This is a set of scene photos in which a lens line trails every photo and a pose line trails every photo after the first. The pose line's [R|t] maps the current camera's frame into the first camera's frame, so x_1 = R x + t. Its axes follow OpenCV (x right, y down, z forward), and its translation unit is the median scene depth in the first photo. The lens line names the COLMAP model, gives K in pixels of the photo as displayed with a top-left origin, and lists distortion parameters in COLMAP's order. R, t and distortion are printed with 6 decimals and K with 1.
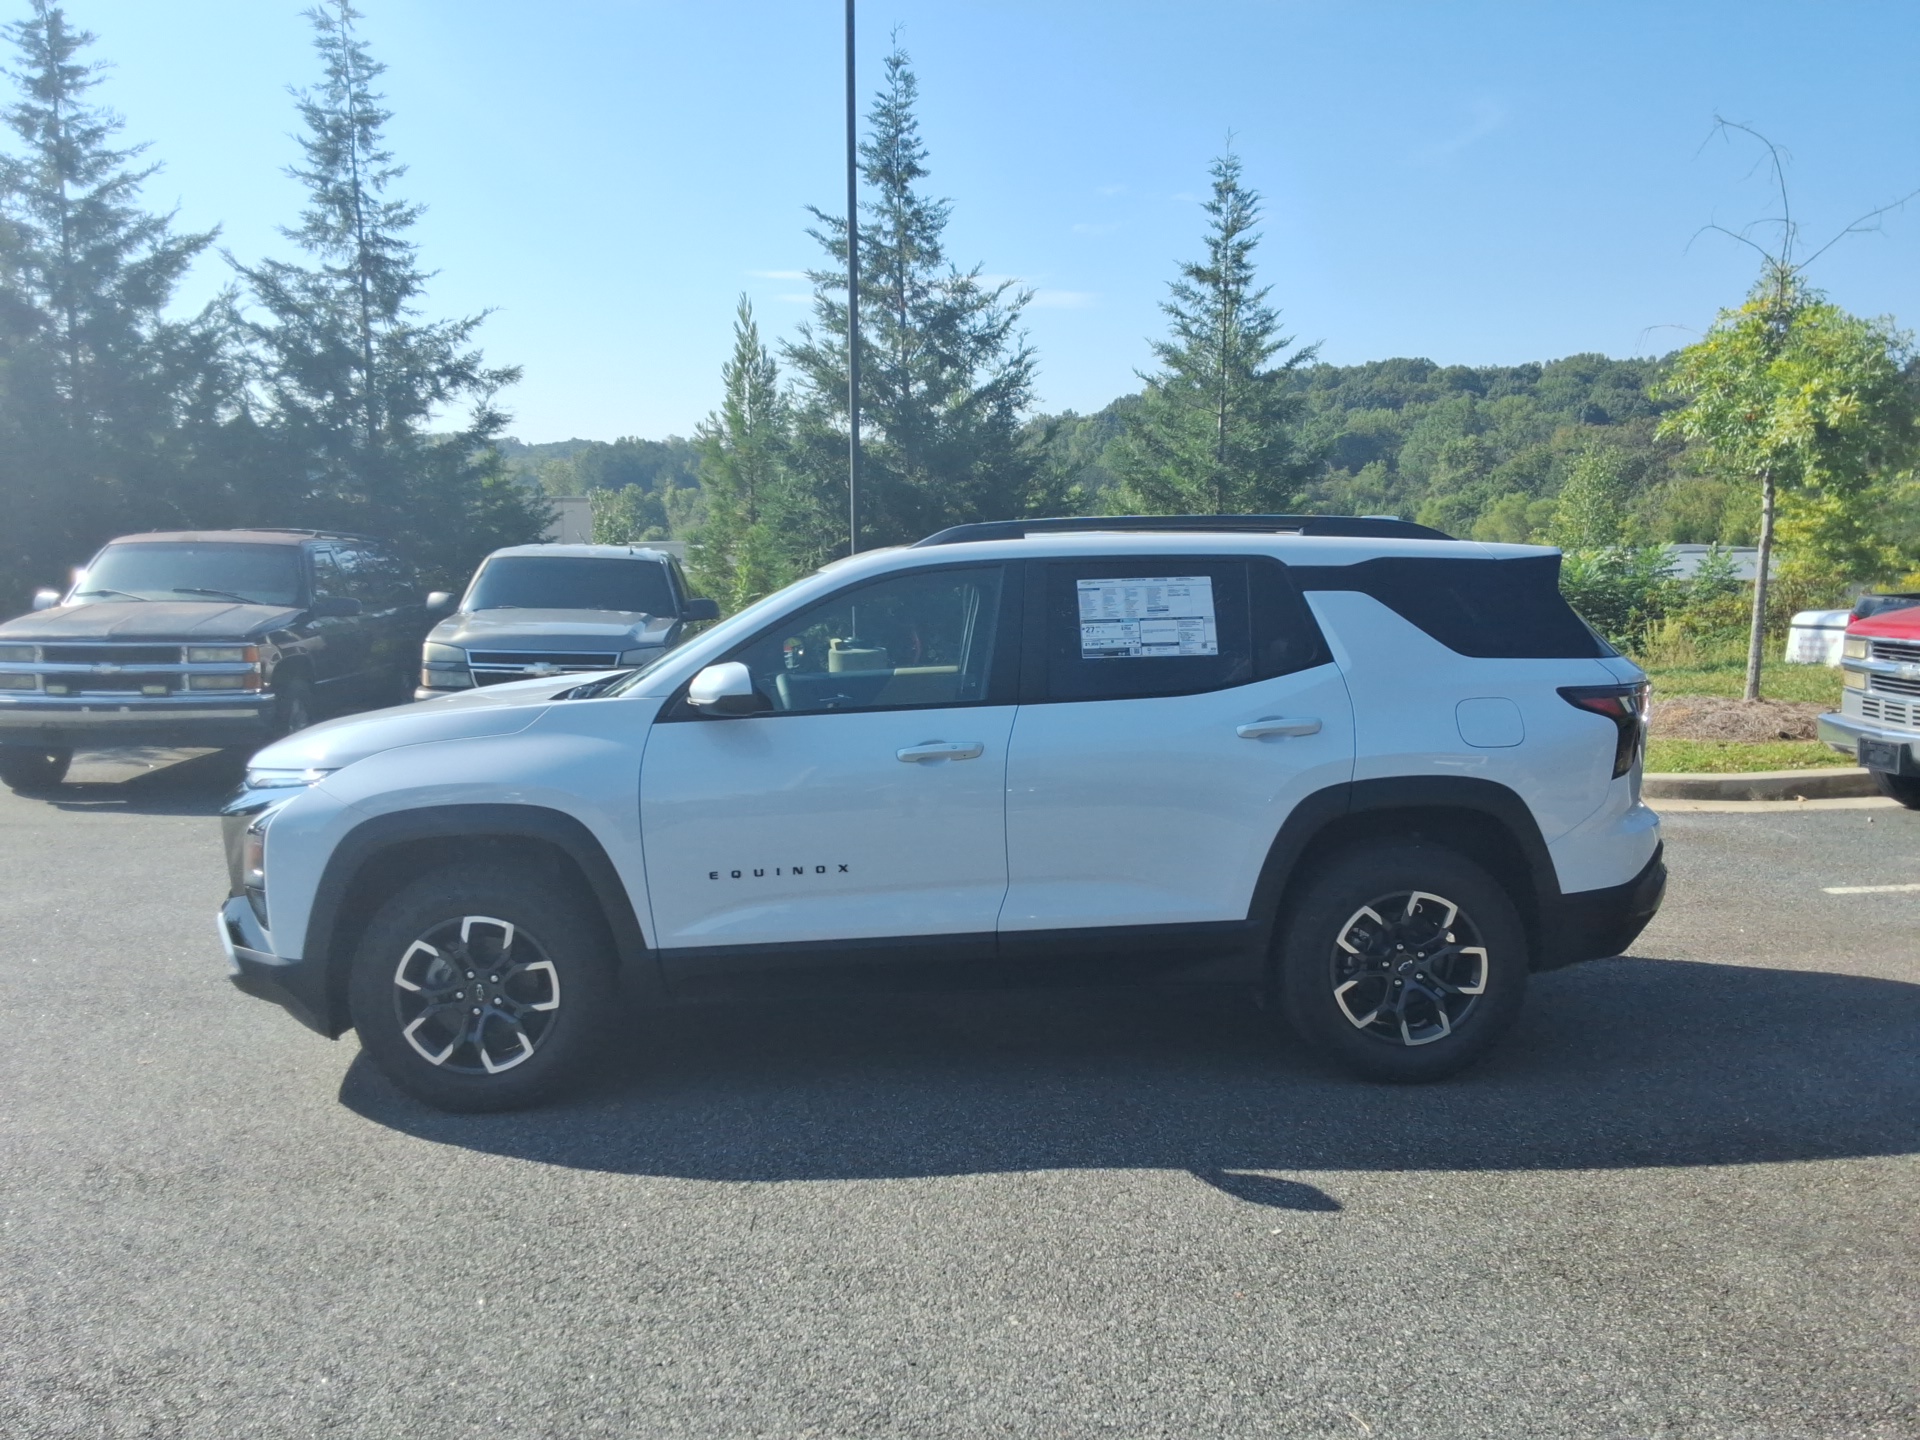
lens RADIAL K [[1544.6, 0, 967.4], [0, 1544.6, 730.5], [0, 0, 1]] dist [0.126636, -0.200830]
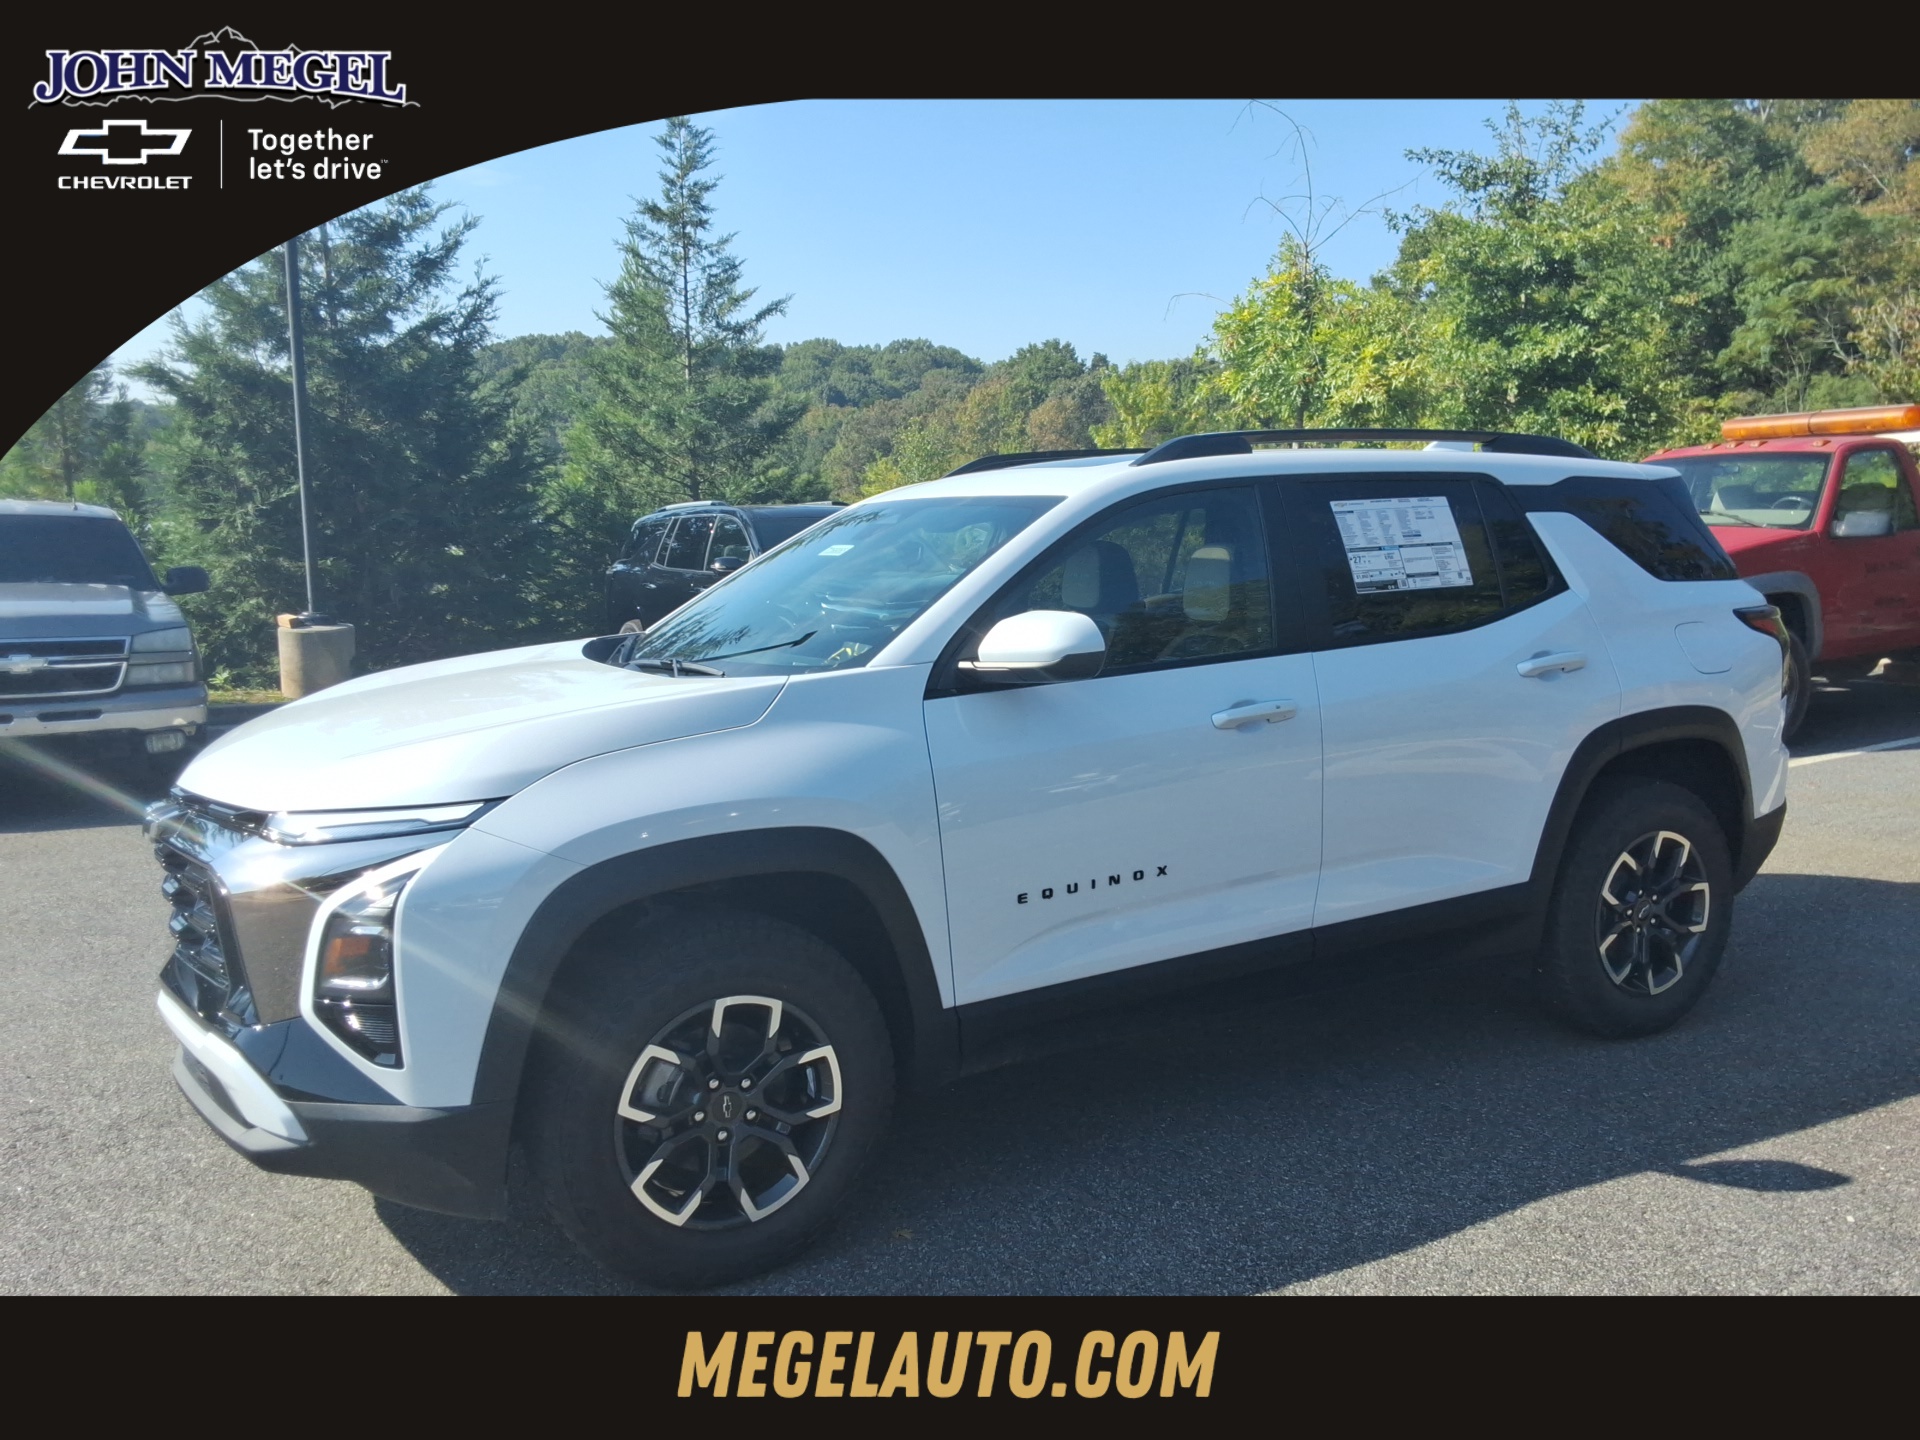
lens RADIAL K [[1544.6, 0, 967.4], [0, 1544.6, 730.5], [0, 0, 1]] dist [0.126636, -0.200830]
pose [[0.892473, -0.066394, 0.446189, -0.494792], [0.058737, 0.997792, 0.030988, -0.010968], [-0.447261, -0.001449, 0.894402, 0.334966]]
